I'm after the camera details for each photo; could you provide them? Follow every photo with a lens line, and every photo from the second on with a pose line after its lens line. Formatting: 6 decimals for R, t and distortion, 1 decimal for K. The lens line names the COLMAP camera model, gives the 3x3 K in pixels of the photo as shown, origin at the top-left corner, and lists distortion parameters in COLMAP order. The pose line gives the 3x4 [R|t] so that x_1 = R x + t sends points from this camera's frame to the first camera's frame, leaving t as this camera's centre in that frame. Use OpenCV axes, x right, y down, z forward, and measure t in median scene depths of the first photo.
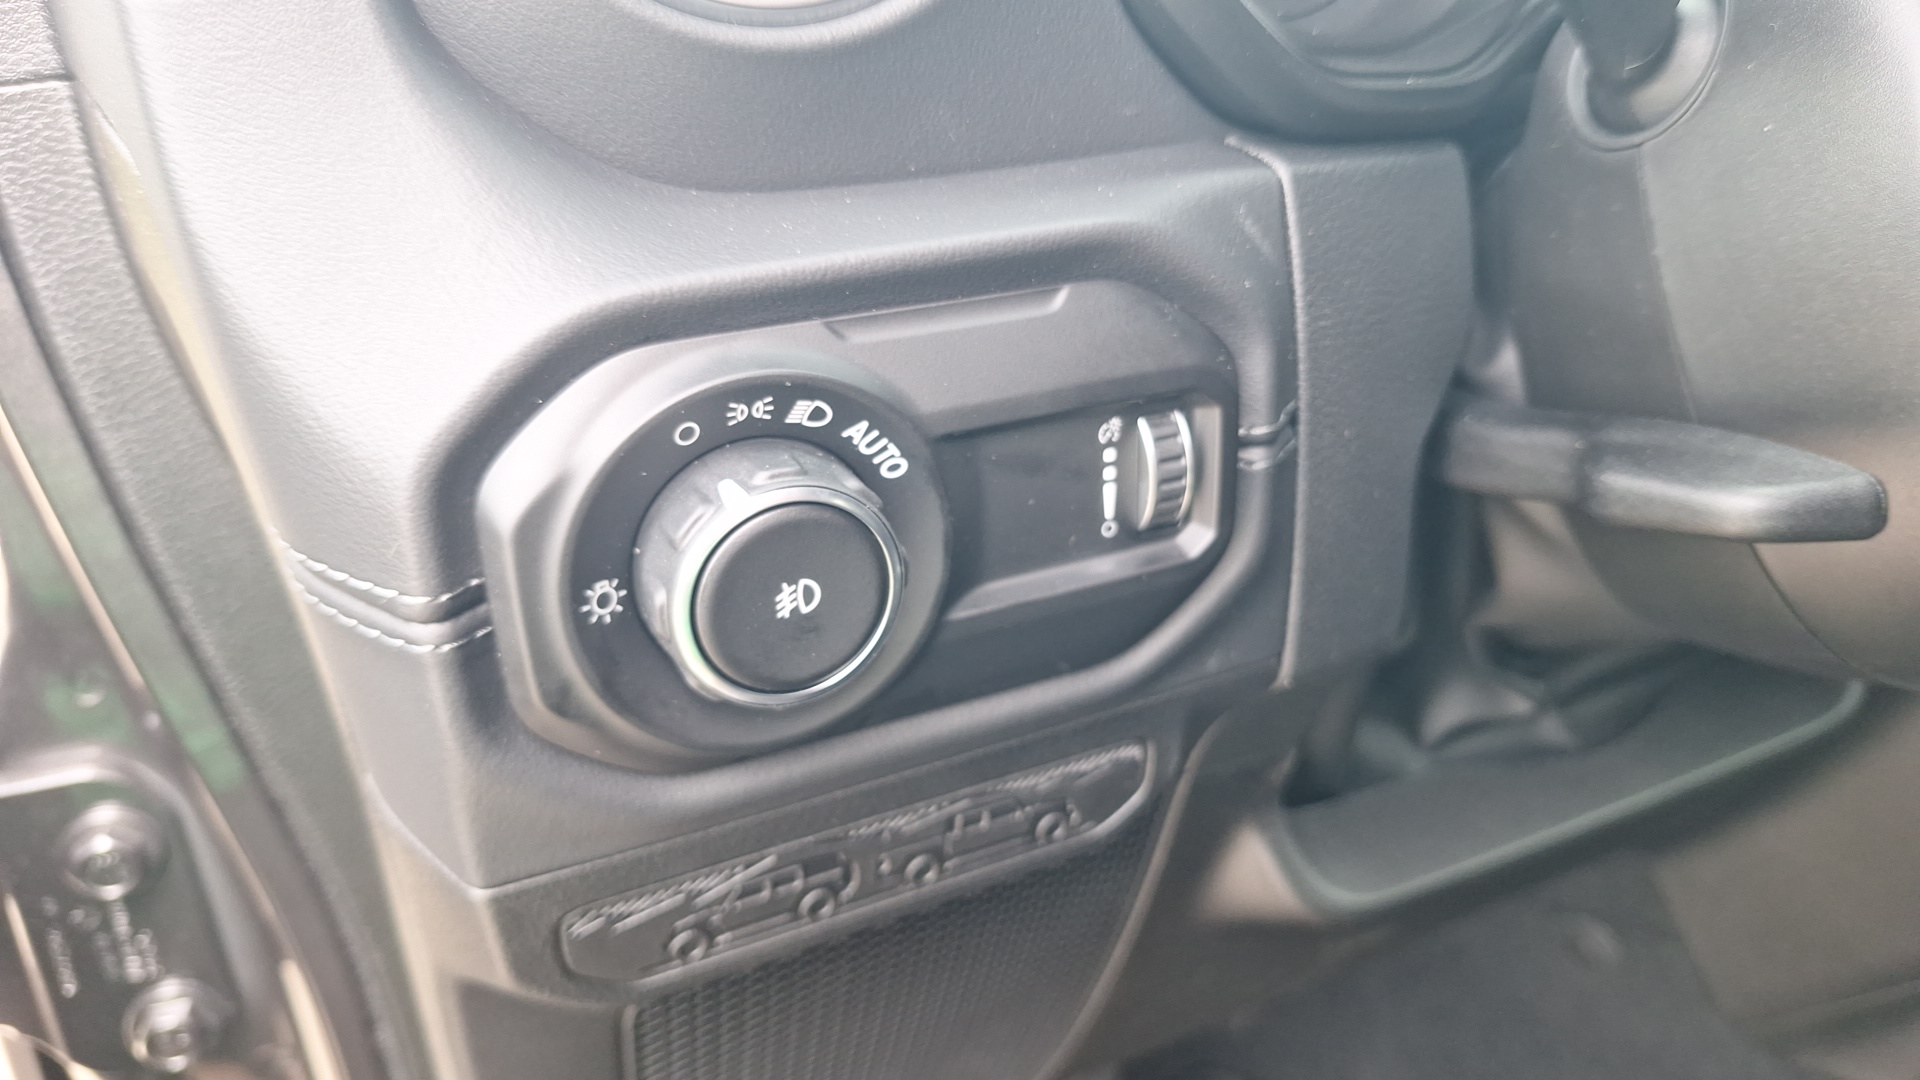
lens RADIAL K [[1373.4, 0, 960.0], [0, 1373.4, 540.0], [0, 0, 1]] dist [-0.000744, -0.001089]
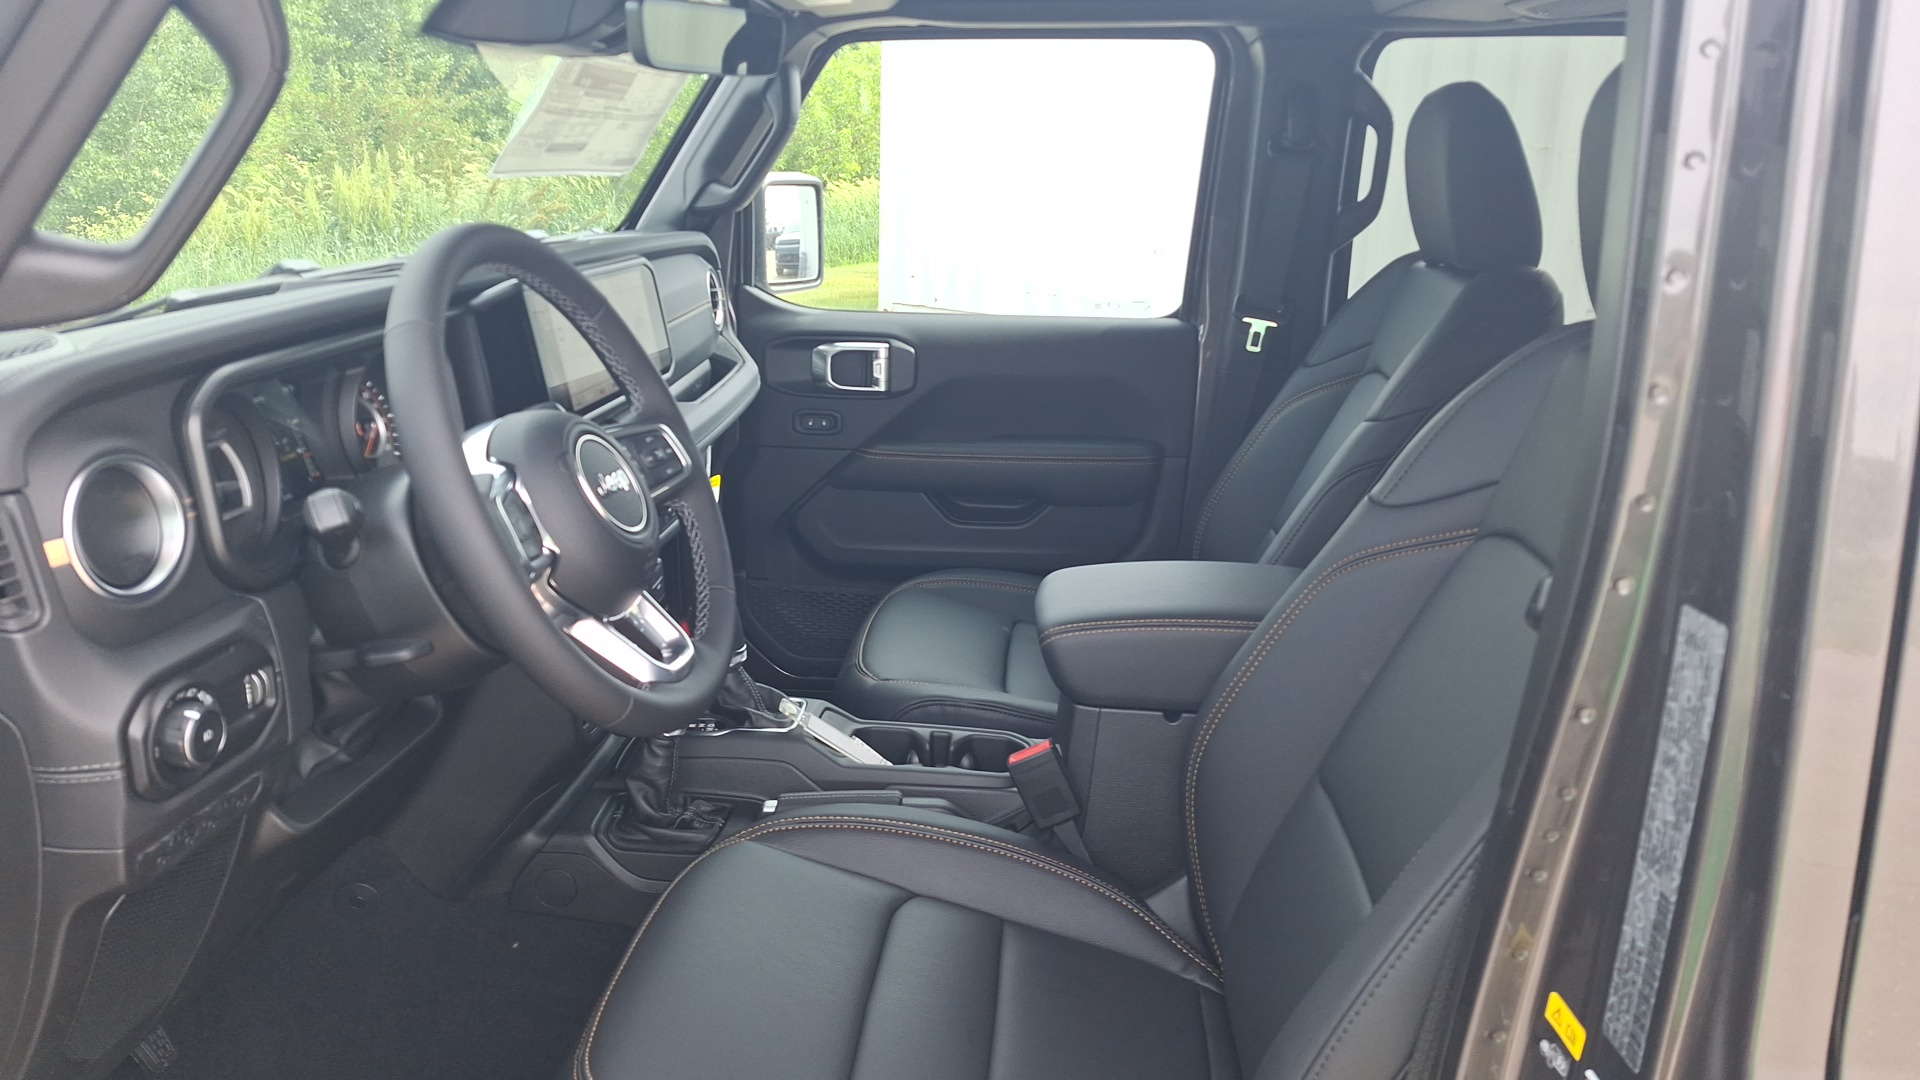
lens RADIAL K [[1373.4, 0, 960.0], [0, 1373.4, 540.0], [0, 0, 1]] dist [-0.000744, -0.001089]
pose [[0.527497, -0.184903, 0.829191, -1.860255], [0.292520, 0.955876, 0.027064, 0.024217], [-0.797609, 0.228279, 0.558309, -2.673513]]
